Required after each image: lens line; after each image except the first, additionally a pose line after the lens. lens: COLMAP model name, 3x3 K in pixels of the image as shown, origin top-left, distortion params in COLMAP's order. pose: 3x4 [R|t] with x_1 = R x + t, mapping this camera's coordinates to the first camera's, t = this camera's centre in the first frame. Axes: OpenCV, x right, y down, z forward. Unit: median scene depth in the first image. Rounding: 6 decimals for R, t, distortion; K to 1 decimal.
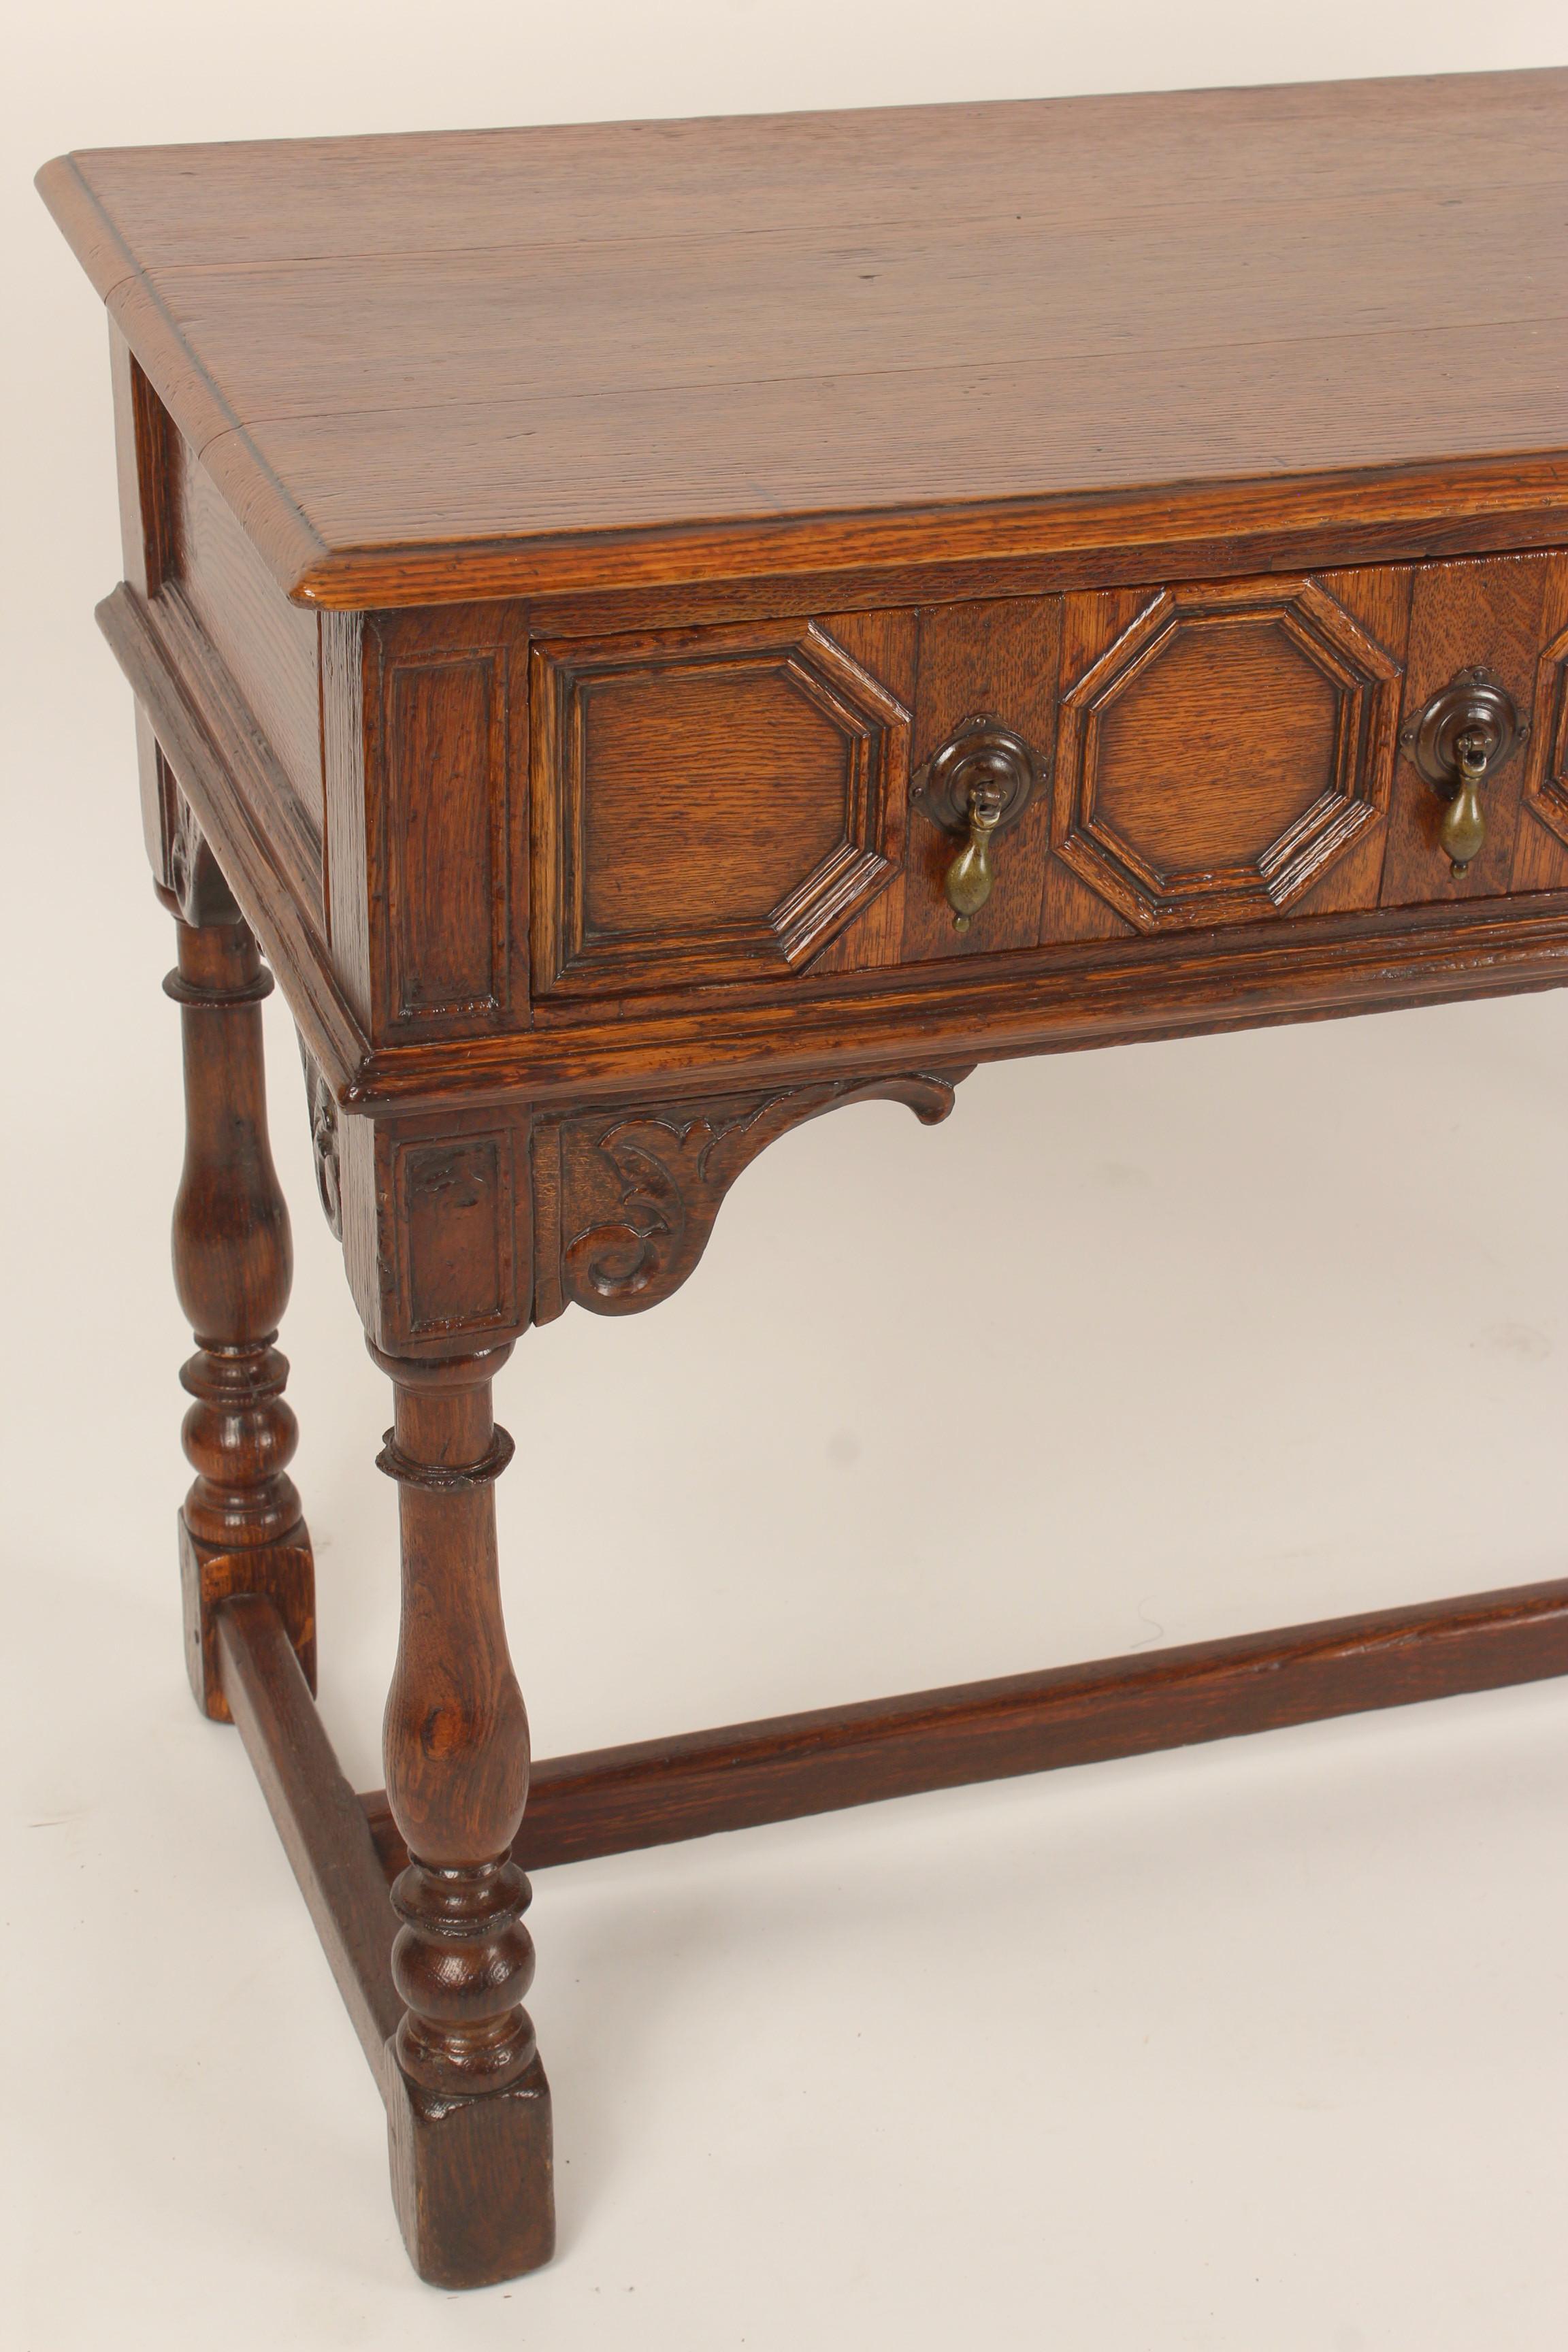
lens RADIAL K [[4407.0, 0, 799.9], [0, 4407.0, 1187.6], [0, 0, 1]] dist [0.061212, 0.000000]
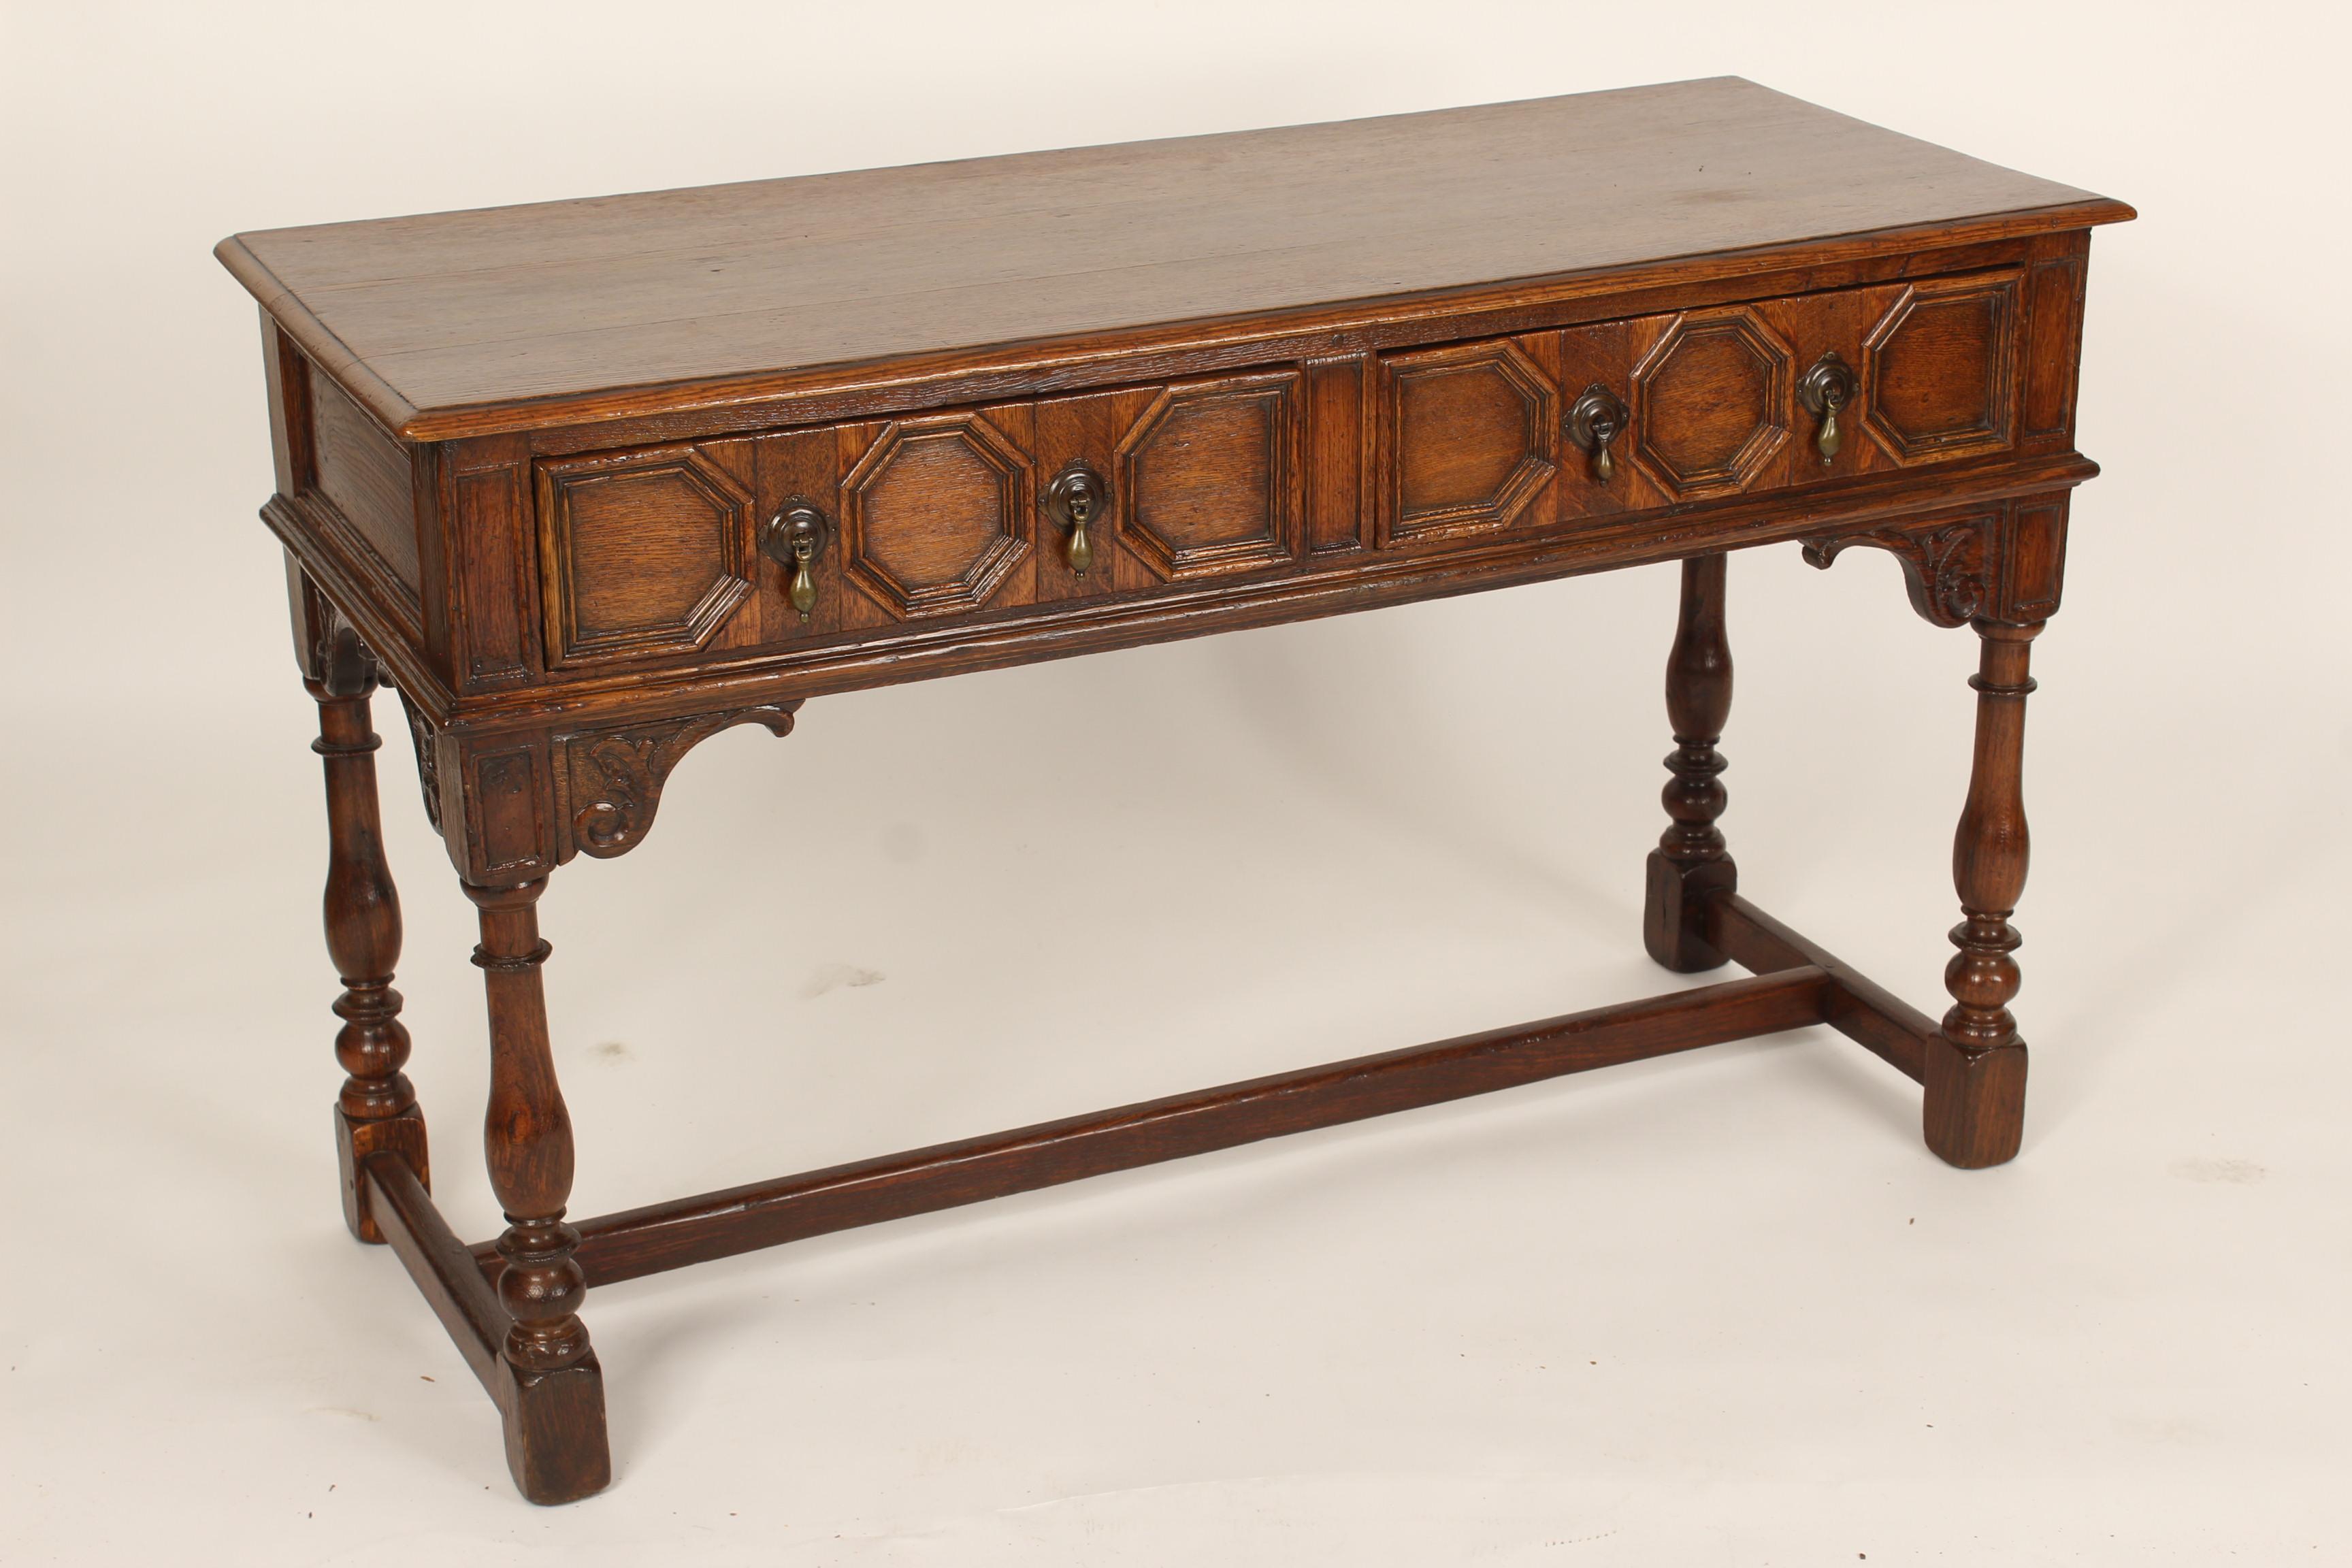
lens RADIAL K [[4407.0, 0, 1180.2], [0, 4407.0, 768.4], [0, 0, 1]] dist [0.061212, 0.000000]
pose [[0.993156, -0.070859, 0.092847, 0.021611], [0.082641, 0.988076, -0.129907, 0.229957], [-0.082535, 0.136691, 0.987169, -0.703492]]
